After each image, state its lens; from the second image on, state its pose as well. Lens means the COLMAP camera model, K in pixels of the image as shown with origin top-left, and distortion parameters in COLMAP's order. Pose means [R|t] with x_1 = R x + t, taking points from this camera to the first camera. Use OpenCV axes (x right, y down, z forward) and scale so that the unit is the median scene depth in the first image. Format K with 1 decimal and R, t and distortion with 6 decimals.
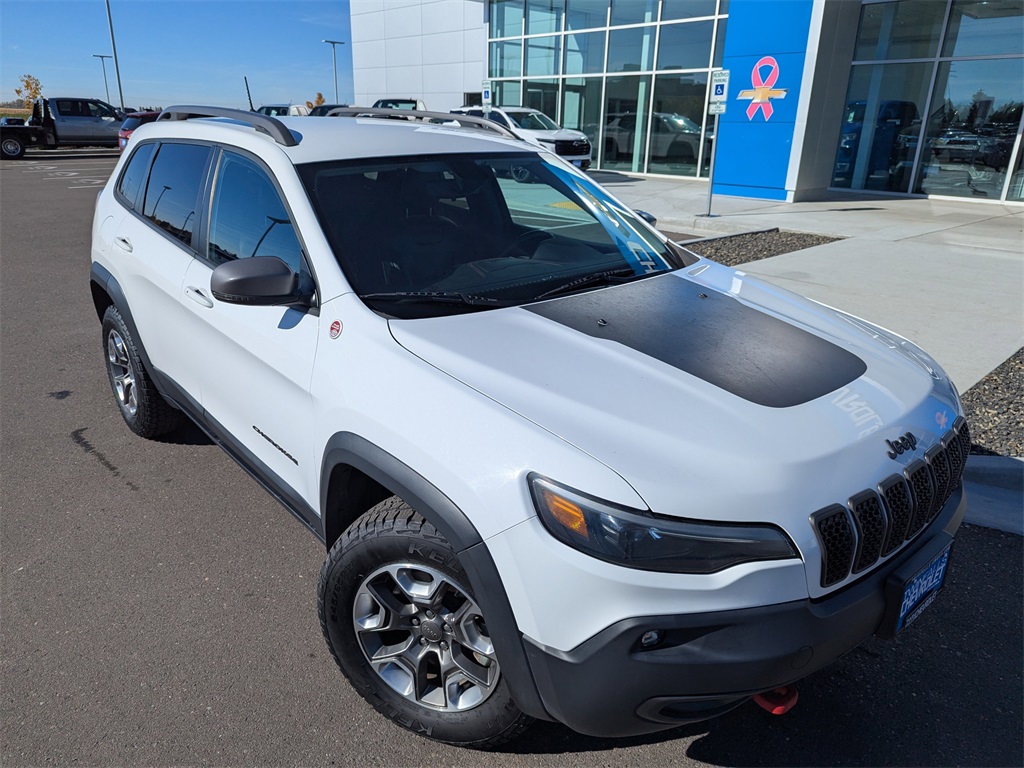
lens RADIAL K [[737.8, 0, 513.4], [0, 737.8, 391.2], [0, 0, 1]] dist [0.047878, -0.039905]
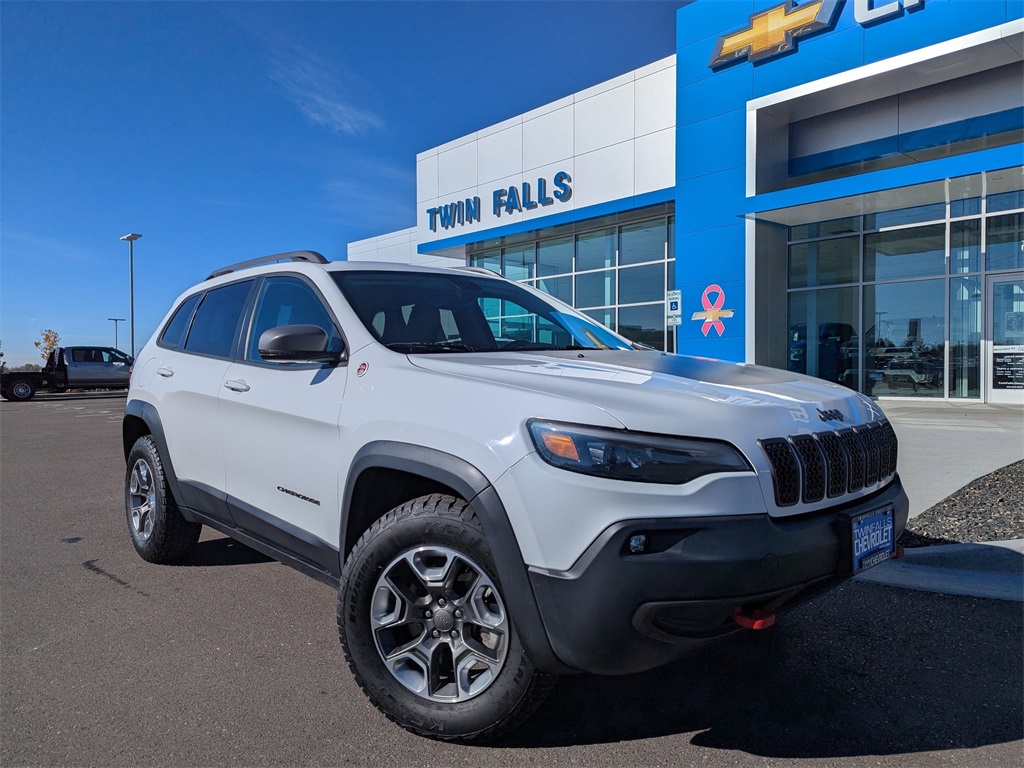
lens RADIAL K [[737.8, 0, 509.2], [0, 737.8, 376.1], [0, 0, 1]] dist [0.047878, -0.039905]
pose [[0.999287, -0.029658, 0.023351, -0.024344], [0.035805, 0.940619, -0.337571, 0.298982], [-0.011953, 0.338167, 0.941010, -0.121346]]
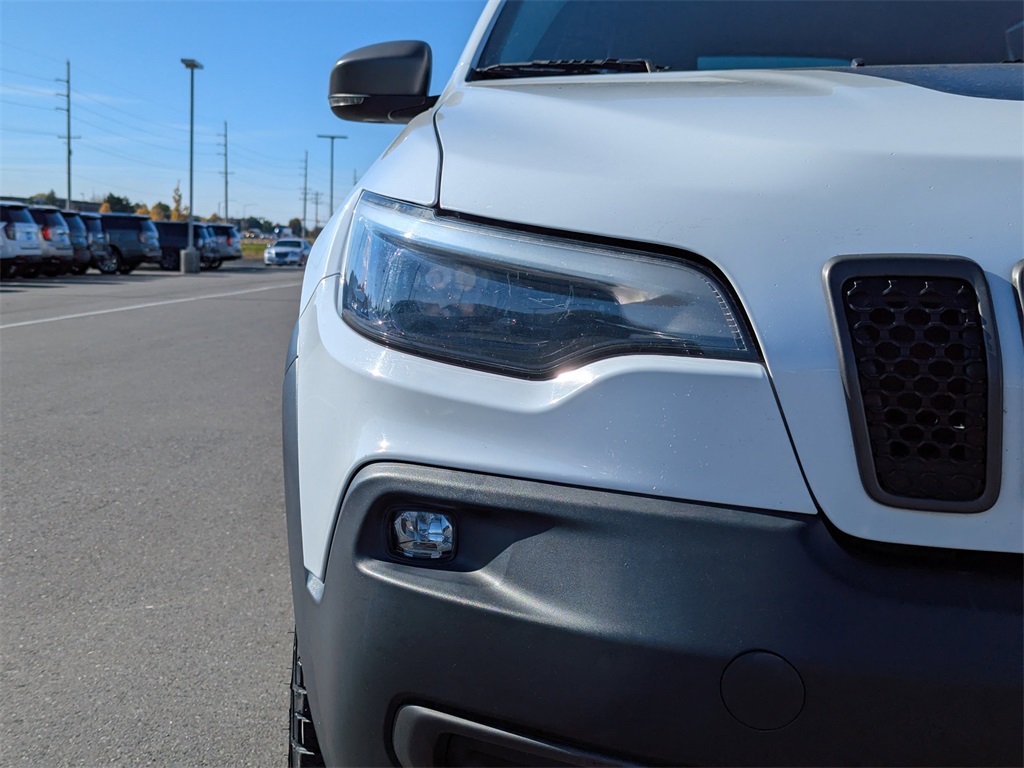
lens RADIAL K [[1480.0, 0, 483.2], [0, 1480.0, 404.5], [0, 0, 1]] dist [0.019800, 0.000000]
pose [[0.724571, 0.068388, -0.685799, 0.484122], [-0.250303, 0.953233, -0.169397, 0.247617], [0.642142, 0.294398, 0.707802, 0.274779]]
